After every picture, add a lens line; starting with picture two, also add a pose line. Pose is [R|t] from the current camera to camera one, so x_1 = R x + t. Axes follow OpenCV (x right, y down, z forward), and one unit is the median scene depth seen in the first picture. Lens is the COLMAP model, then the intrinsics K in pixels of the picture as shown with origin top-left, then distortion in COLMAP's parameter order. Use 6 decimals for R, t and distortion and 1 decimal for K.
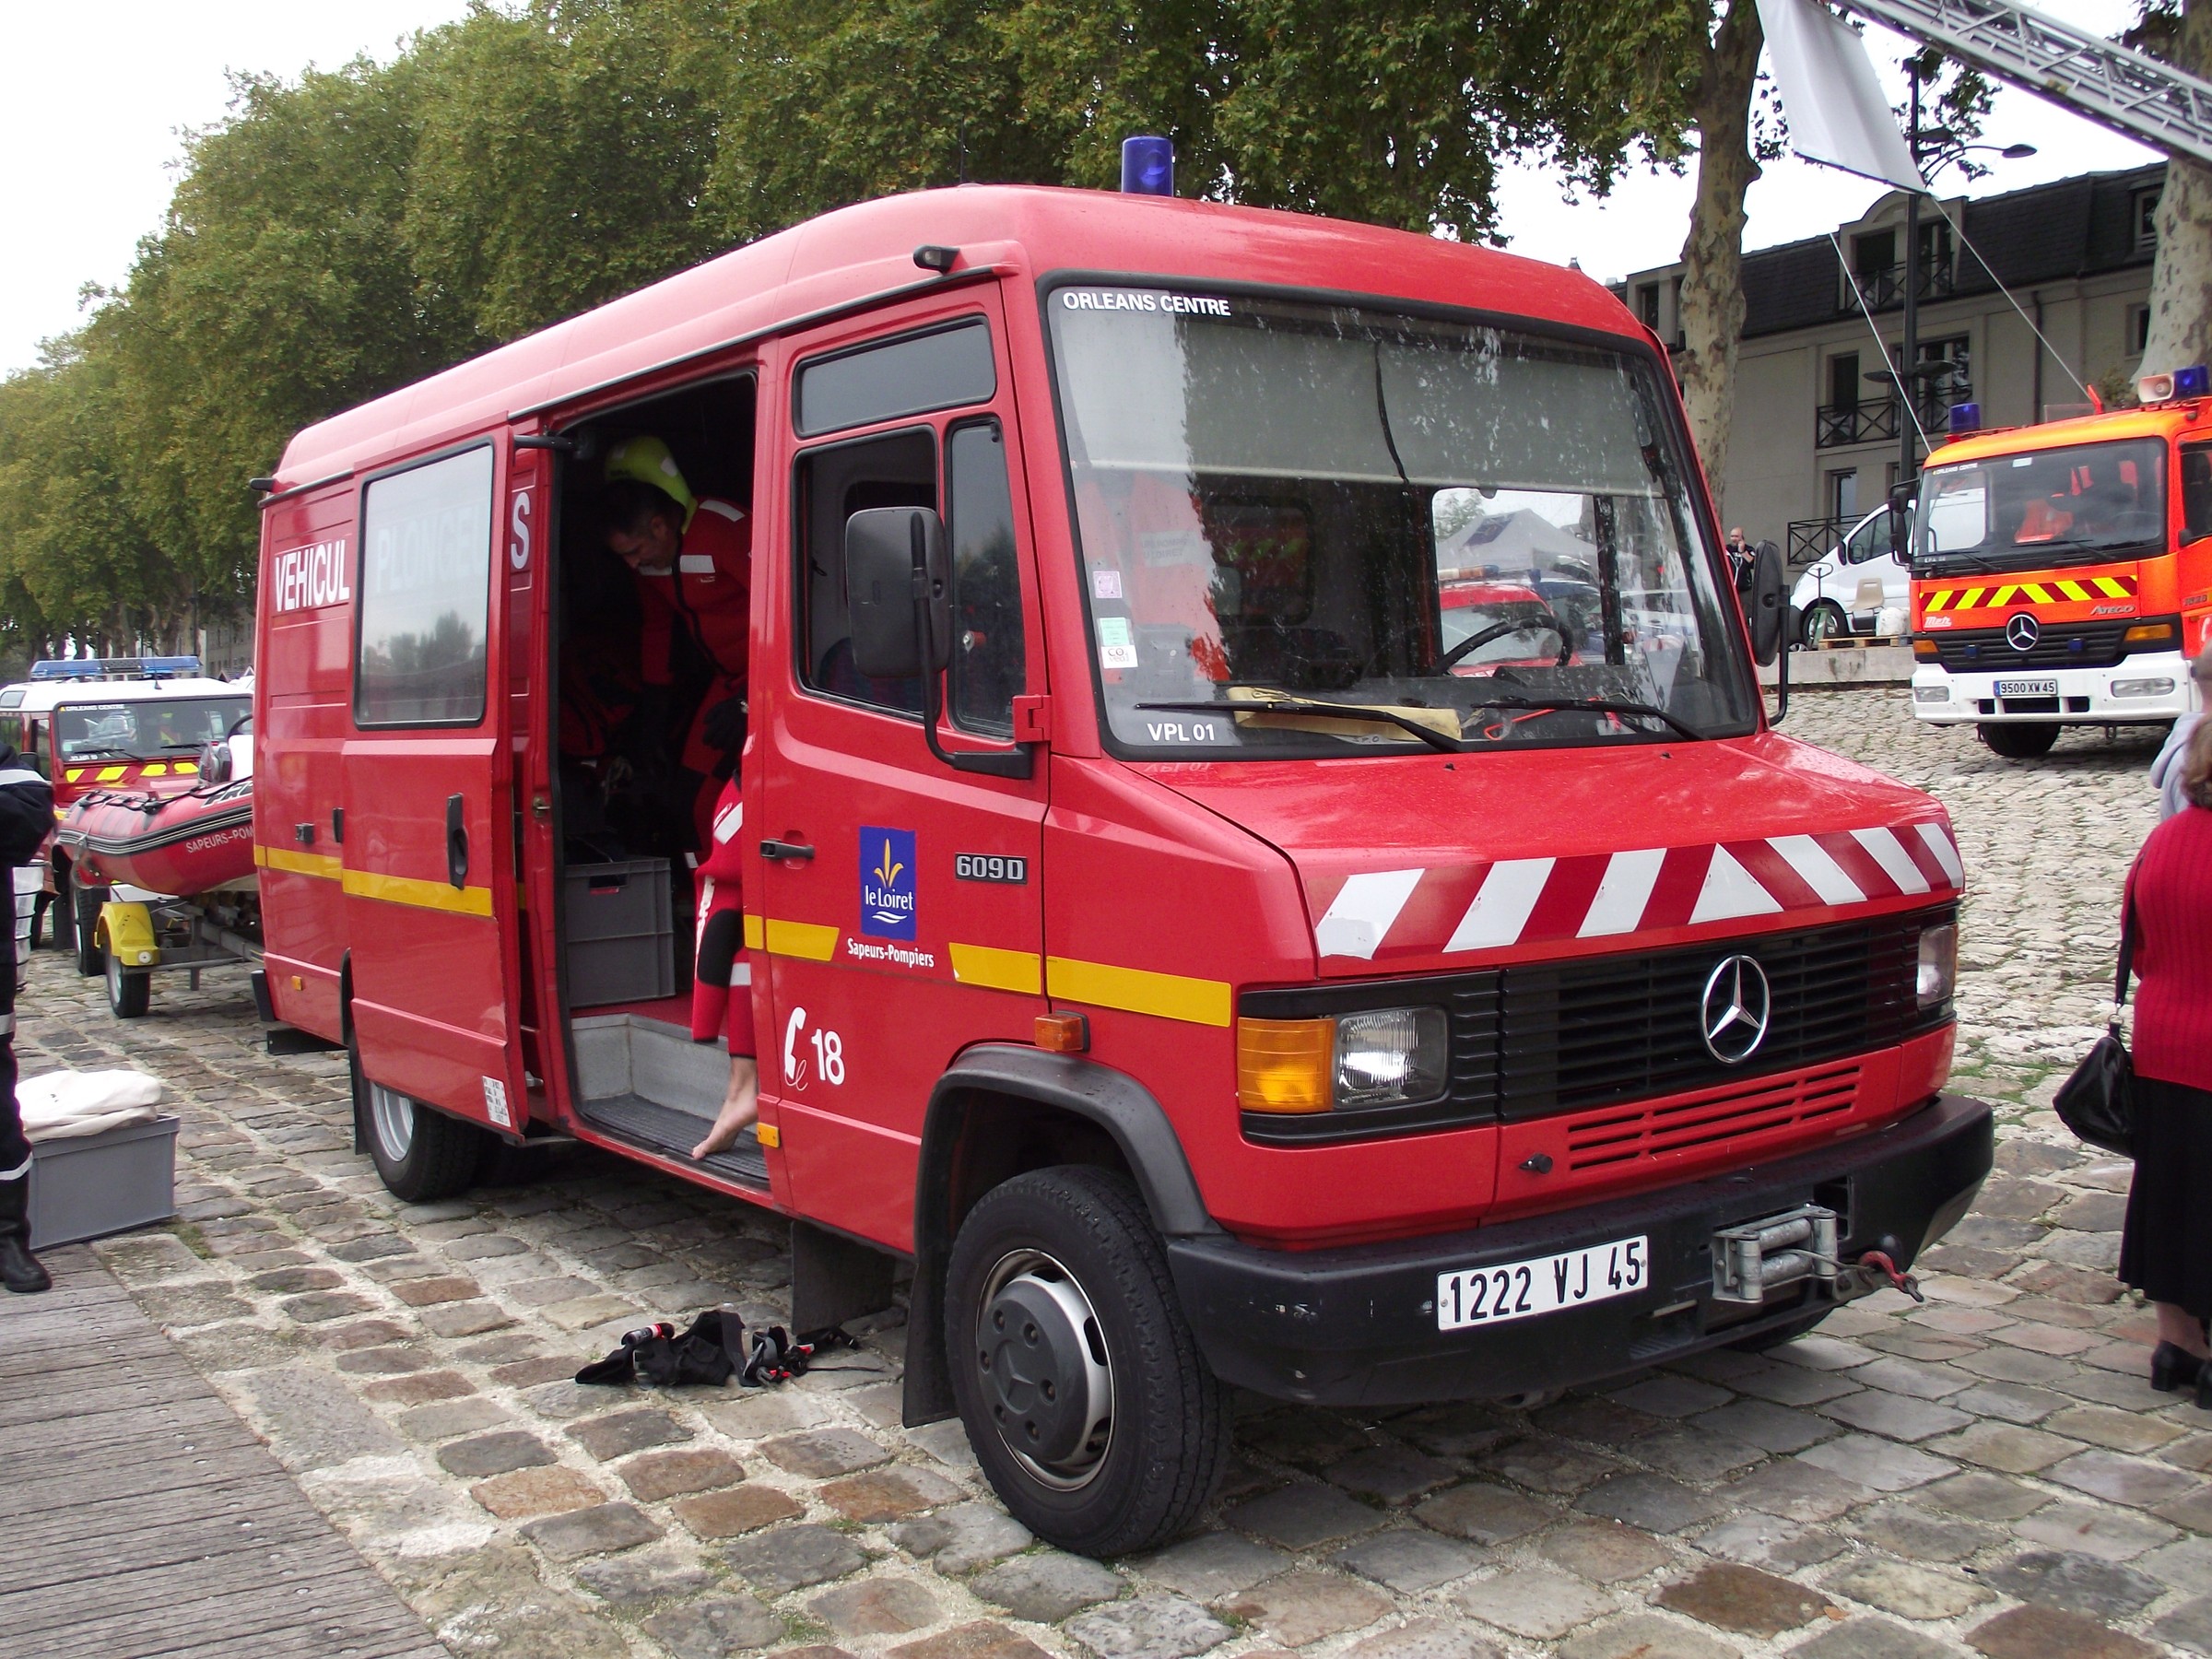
lens RADIAL K [[2307.6, 0, 1117.2], [0, 2307.6, 837.3], [0, 0, 1]] dist [-0.018994, 0.000000]
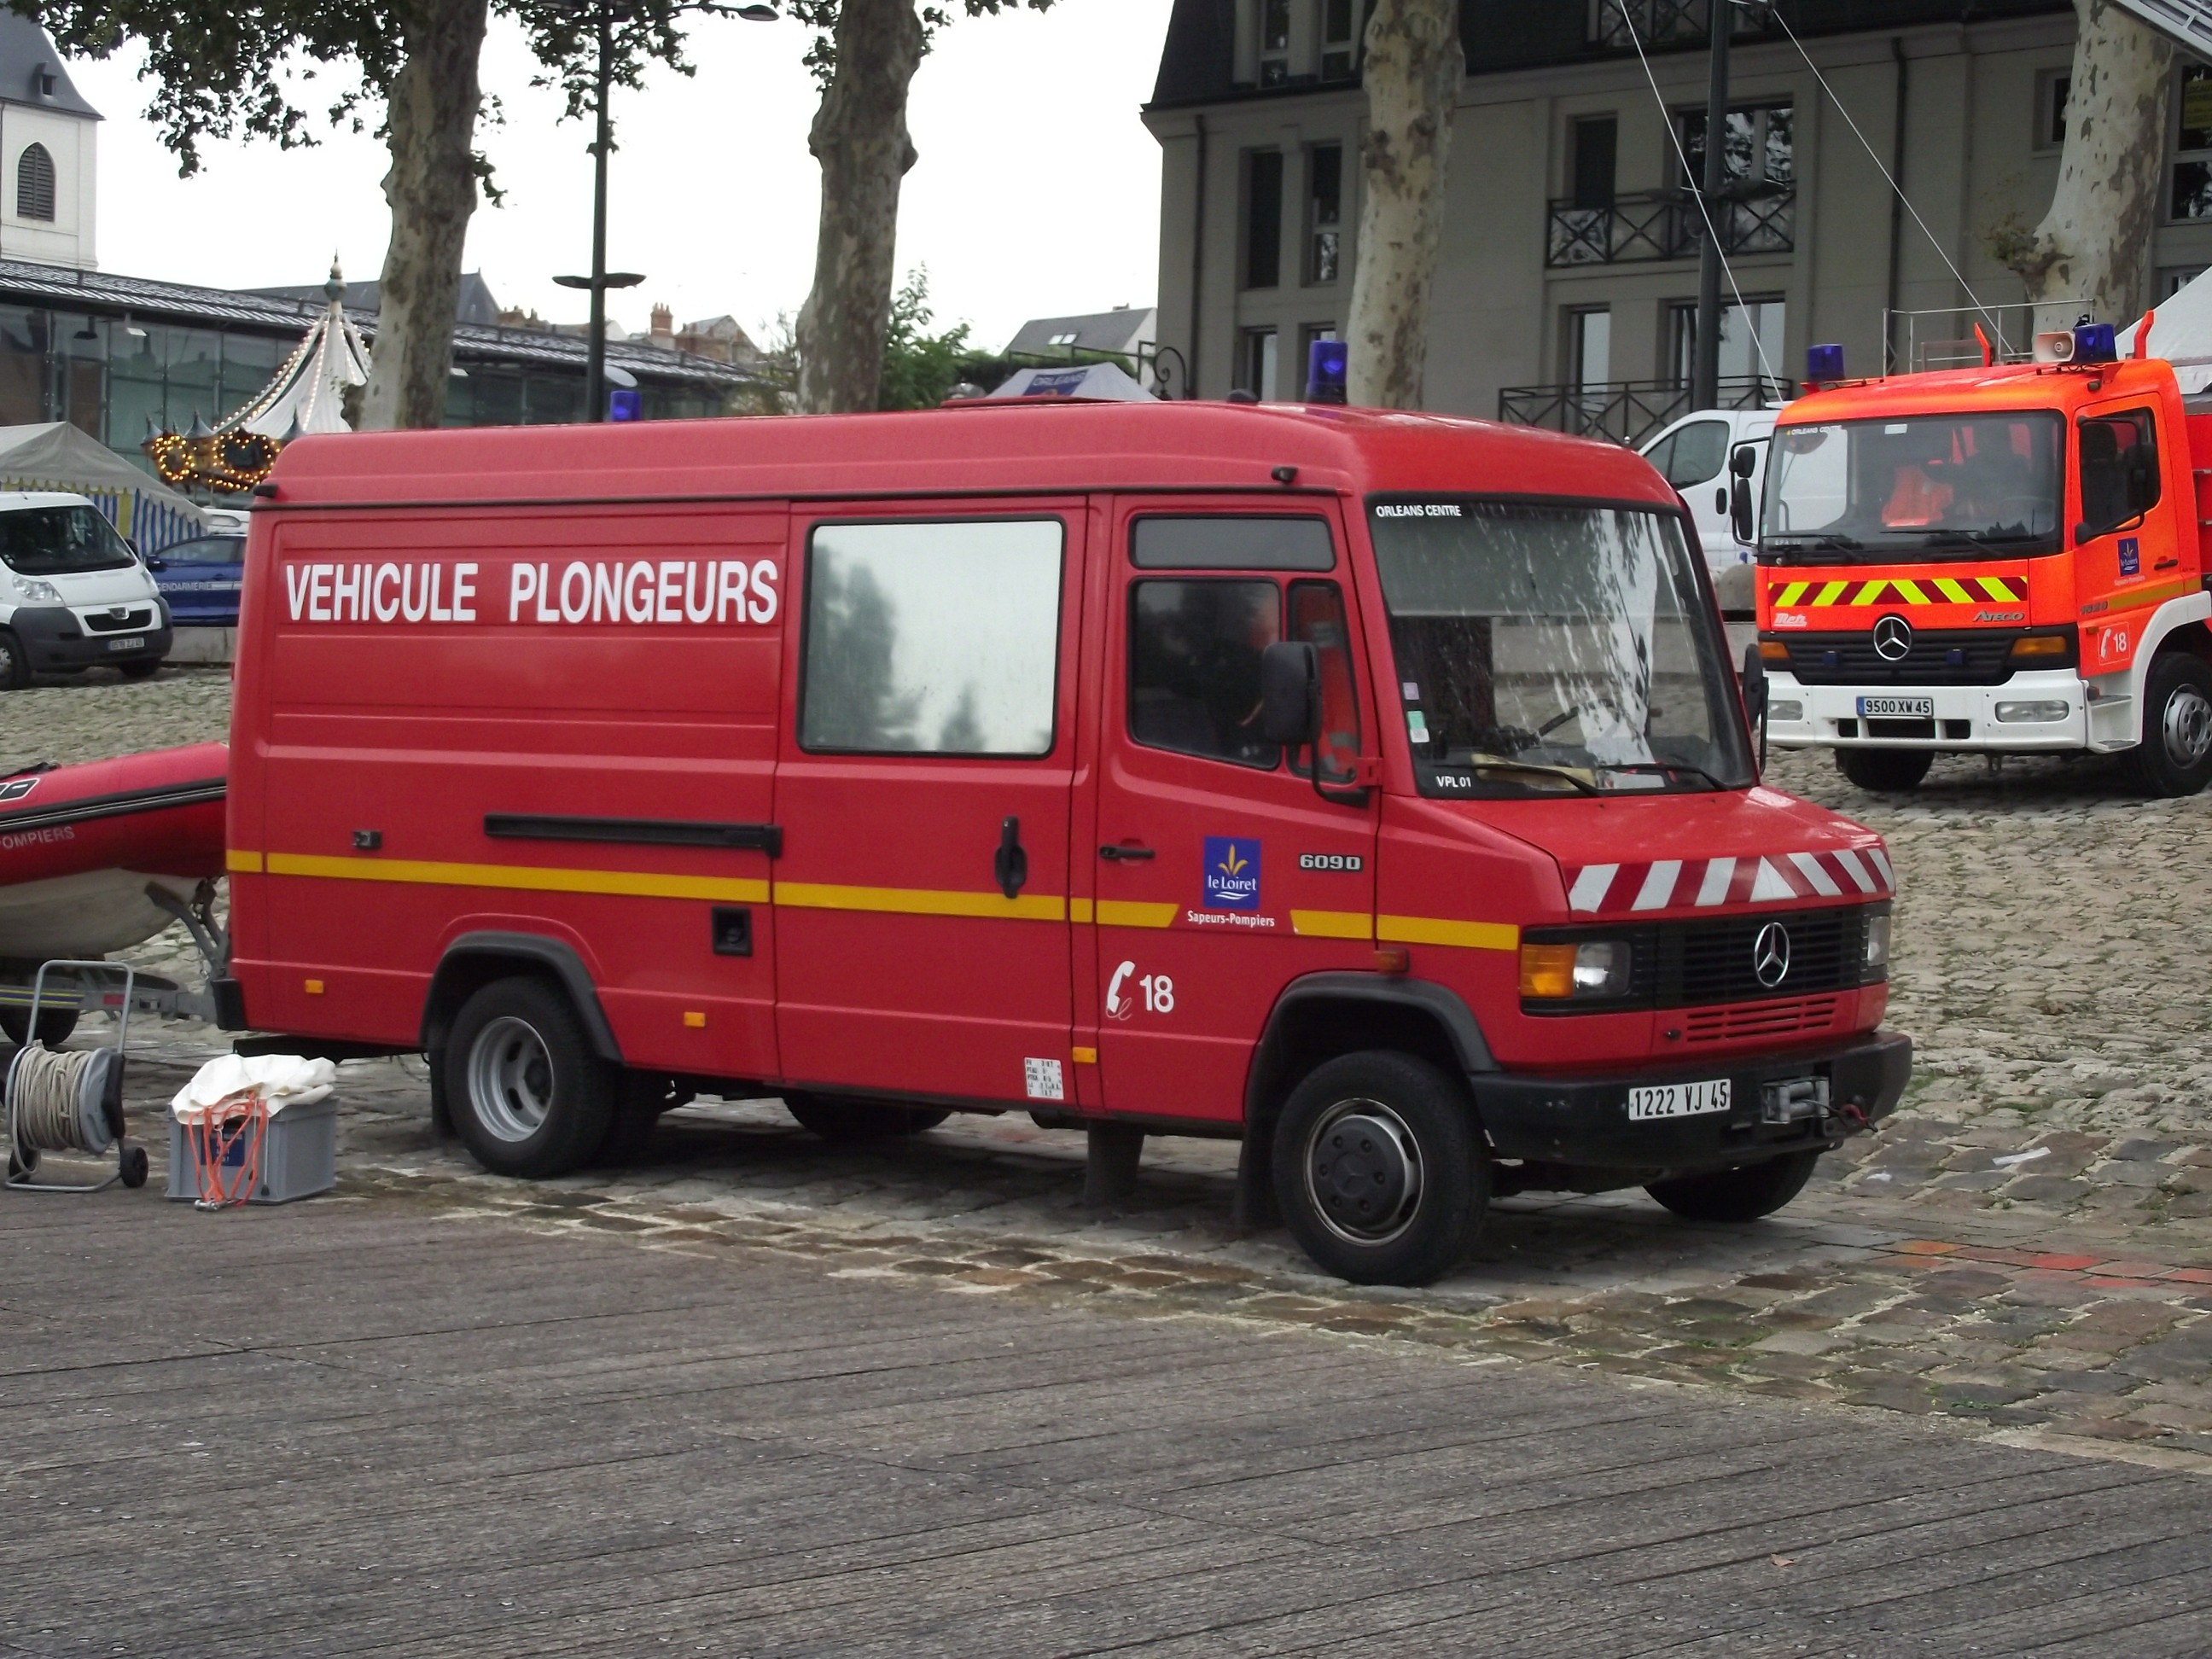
lens RADIAL K [[4433.0, 0, 1102.1], [0, 4433.0, 822.0], [0, 0, 1]] dist [0.173648, 0.000000]
pose [[0.977936, 0.019607, 0.207981, -0.730298], [-0.015690, 0.999667, -0.020466, 0.043536], [-0.208313, 0.016751, 0.977919, -1.706901]]
